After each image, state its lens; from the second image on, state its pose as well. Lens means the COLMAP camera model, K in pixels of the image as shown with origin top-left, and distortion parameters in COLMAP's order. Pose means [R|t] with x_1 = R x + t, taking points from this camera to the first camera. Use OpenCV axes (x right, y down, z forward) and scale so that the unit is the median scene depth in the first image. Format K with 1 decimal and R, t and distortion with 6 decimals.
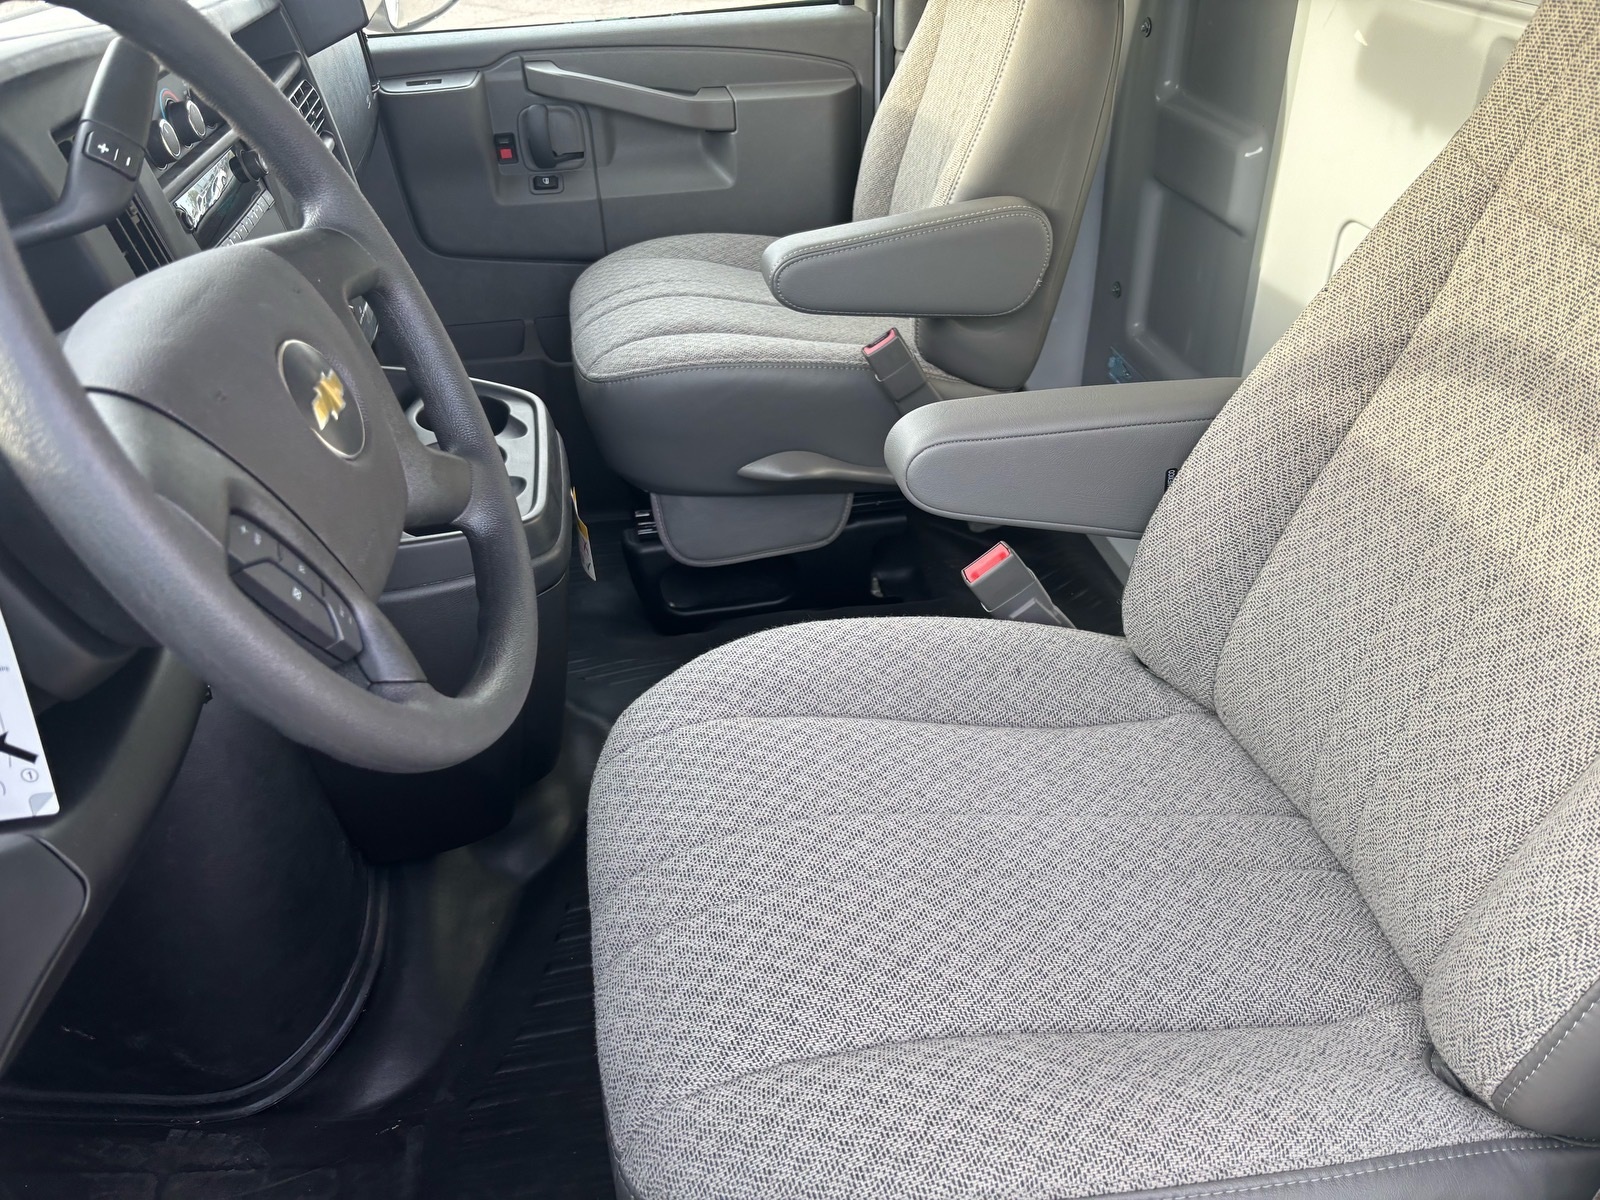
lens RADIAL K [[1183.6, 0, 800.0], [0, 1183.6, 600.0], [0, 0, 1]] dist [0.080127, -0.132159]
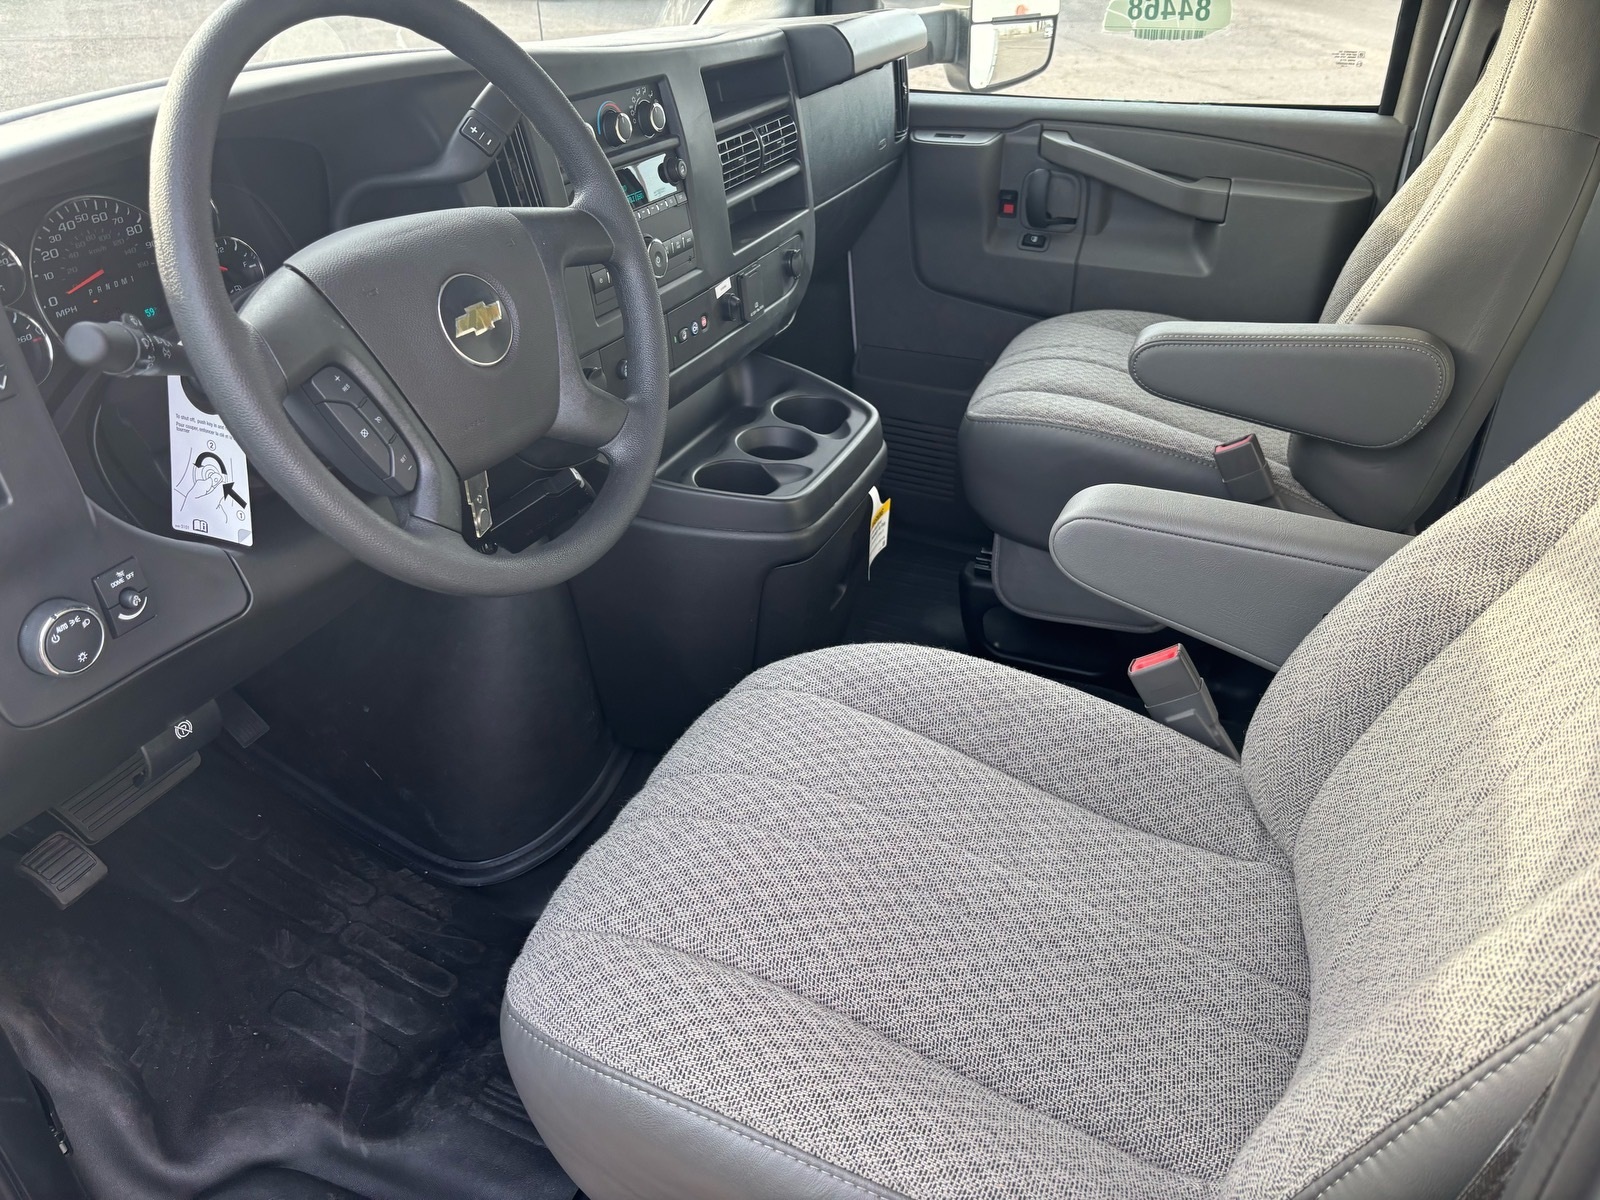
lens RADIAL K [[1178.7, 0, 800.0], [0, 1178.7, 600.0], [0, 0, 1]] dist [0.086323, -0.129937]
pose [[0.853723, 0.300027, -0.425607, 0.215456], [-0.319798, 0.947124, 0.026182, -0.006067], [0.410958, 0.113756, 0.904529, -0.021077]]
